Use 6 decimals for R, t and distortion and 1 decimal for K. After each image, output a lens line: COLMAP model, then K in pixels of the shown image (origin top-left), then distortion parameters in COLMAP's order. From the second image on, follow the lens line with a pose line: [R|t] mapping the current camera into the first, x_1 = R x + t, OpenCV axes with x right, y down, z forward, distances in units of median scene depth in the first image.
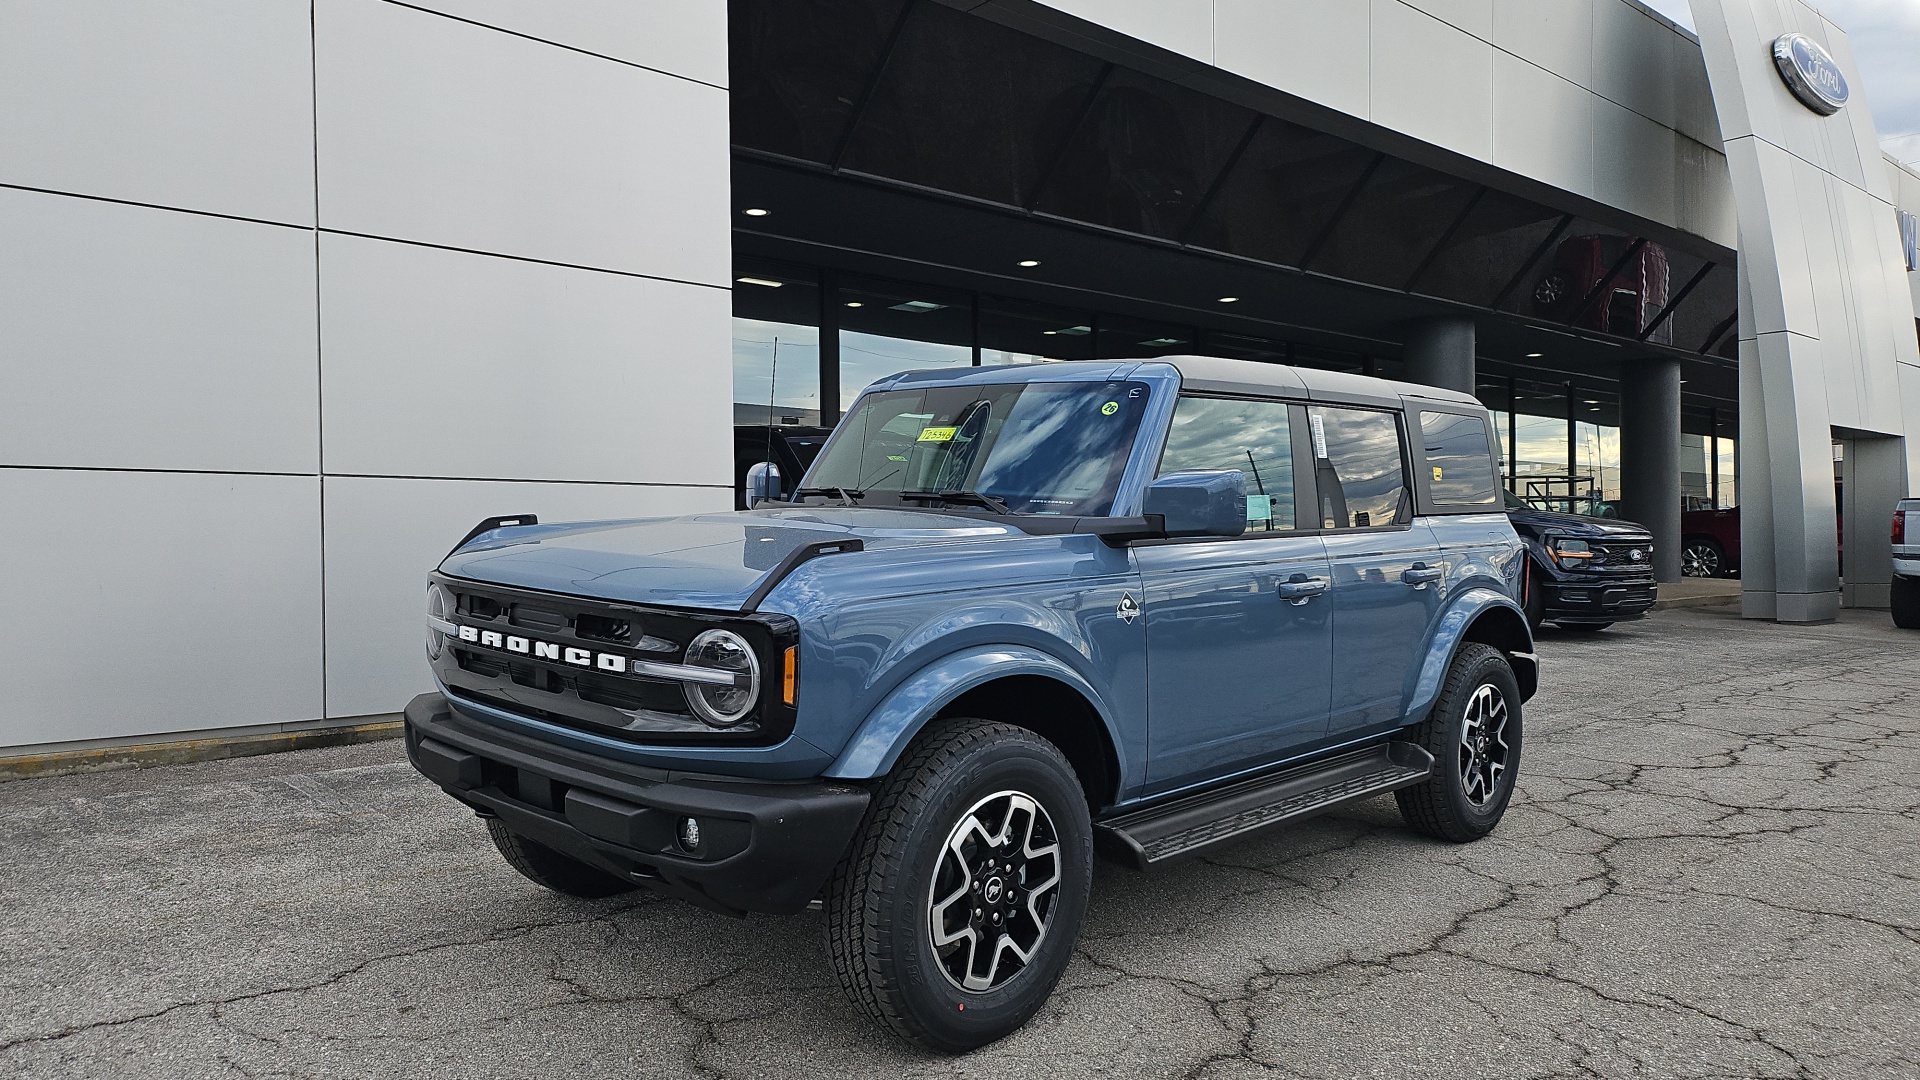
lens RADIAL K [[1372.4, 0, 968.5], [0, 1372.4, 557.9], [0, 0, 1]] dist [0.118246, 0.000505]
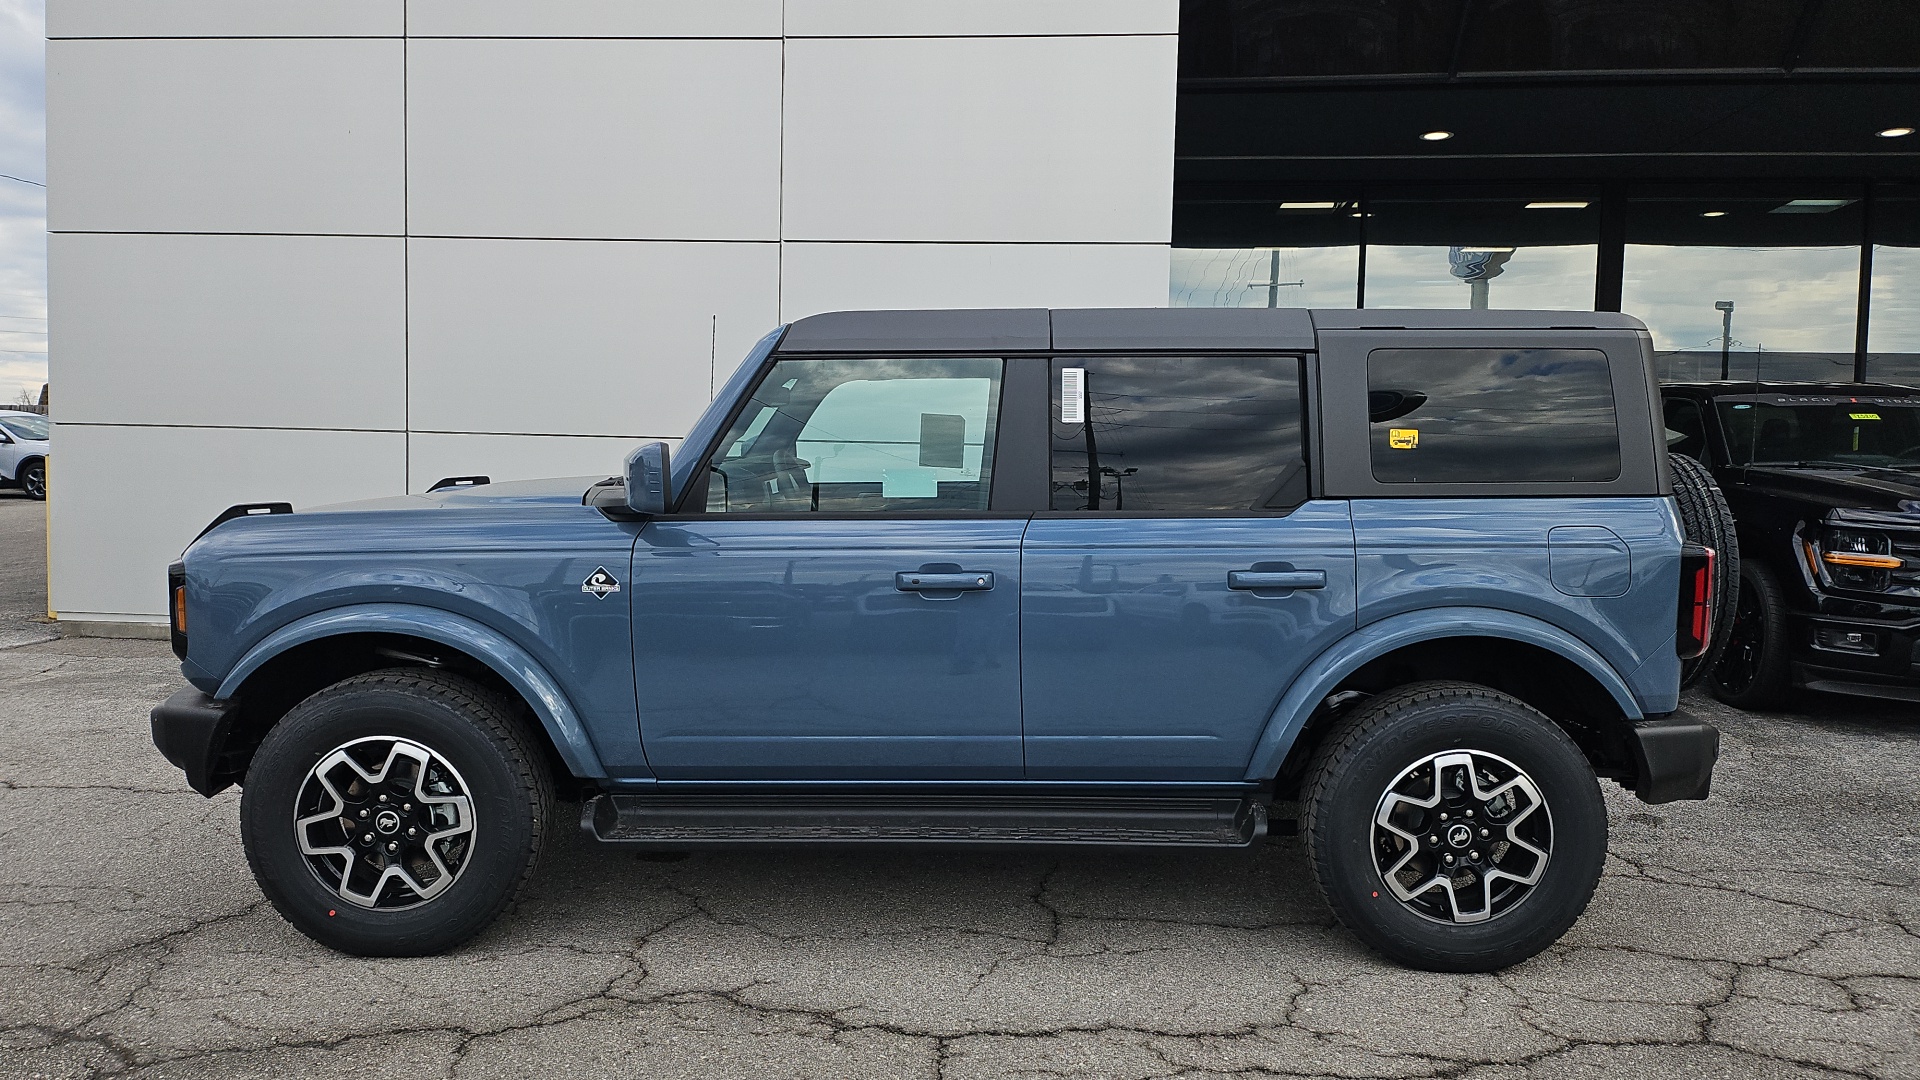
lens RADIAL K [[1360.8, 0, 960.0], [0, 1360.8, 540.0], [0, 0, 1]] dist [0.054389, -0.001704]
pose [[0.662042, 0.057551, -0.747254, 1.015158], [-0.034800, 0.998332, 0.046056, -0.048221], [0.748658, -0.004486, 0.662941, 0.543858]]
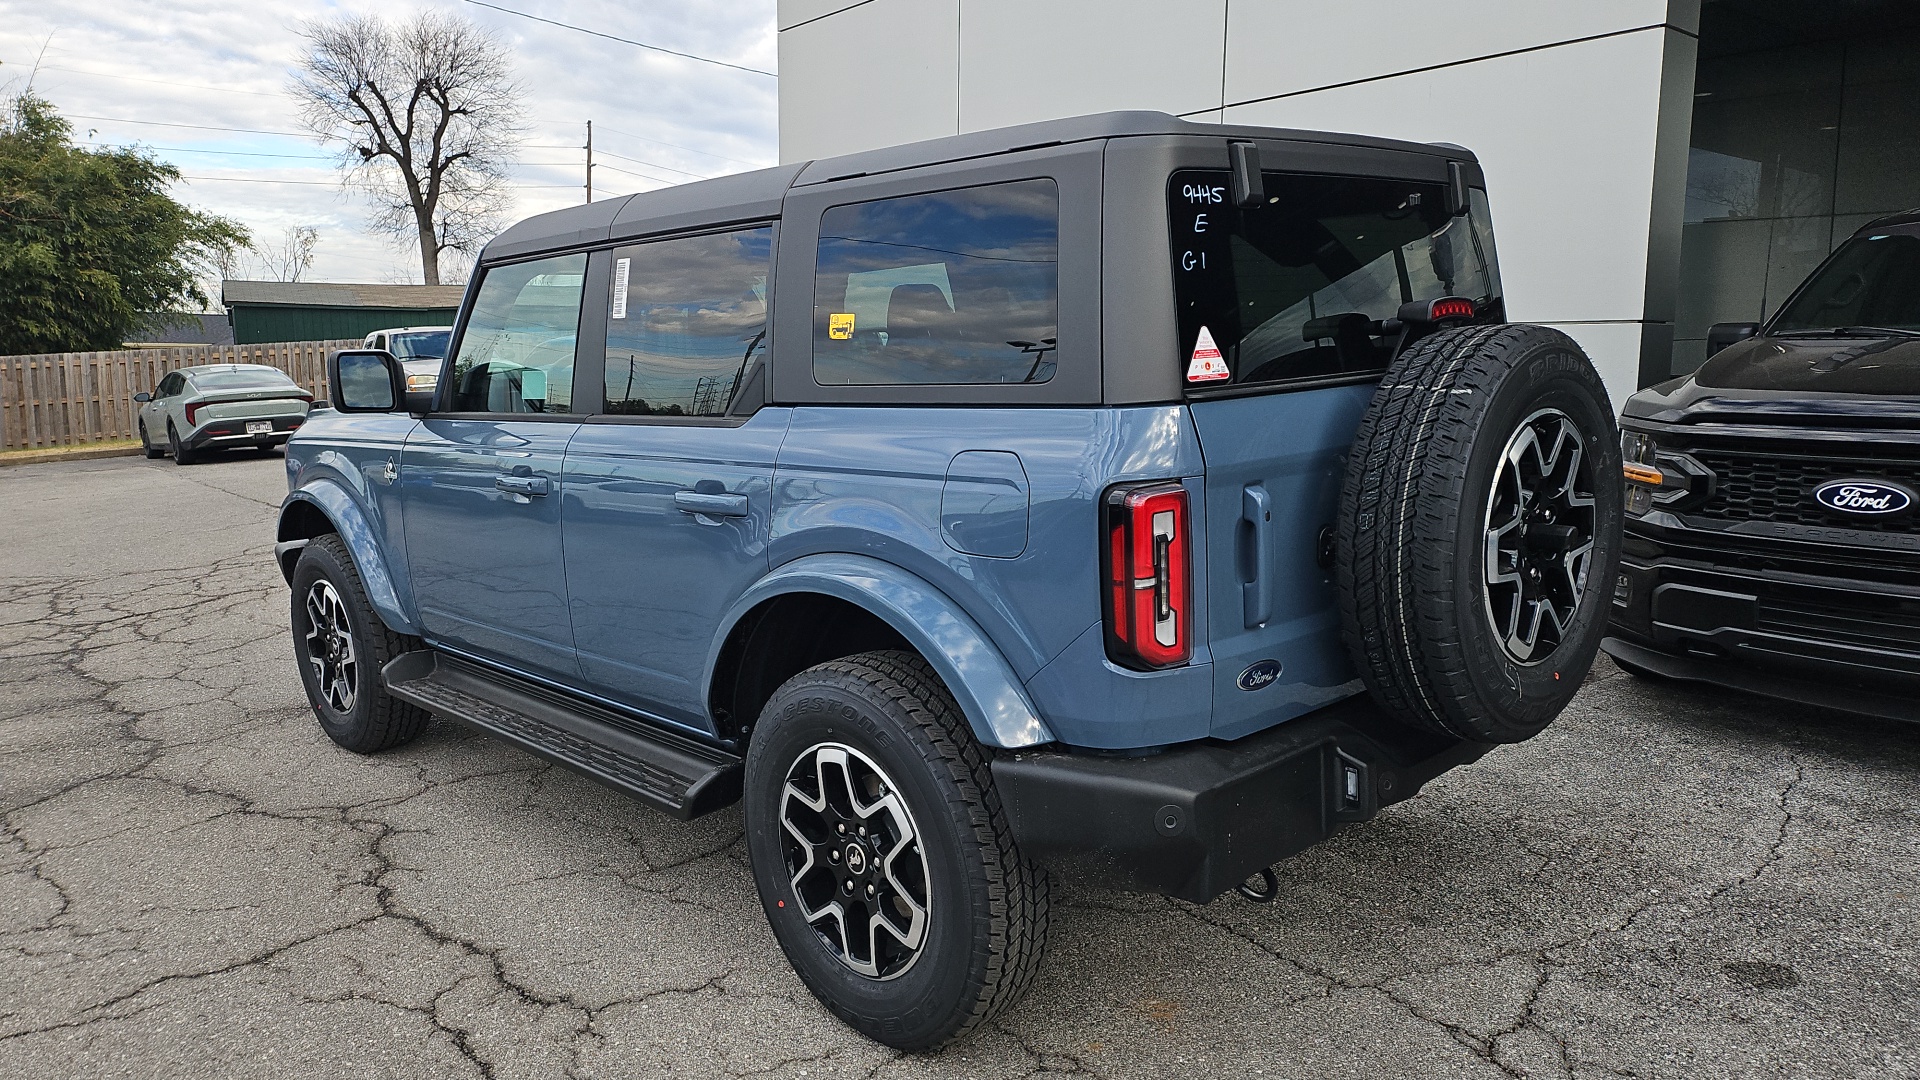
lens RADIAL K [[1319.3, 0, 964.9], [0, 1319.3, 540.2], [0, 0, 1]] dist [0.054713, -0.001666]
pose [[-0.061739, 0.139038, -0.988361, 1.203265], [-0.022750, 0.989796, 0.140661, -0.074186], [0.997833, 0.031170, -0.057946, 1.548698]]
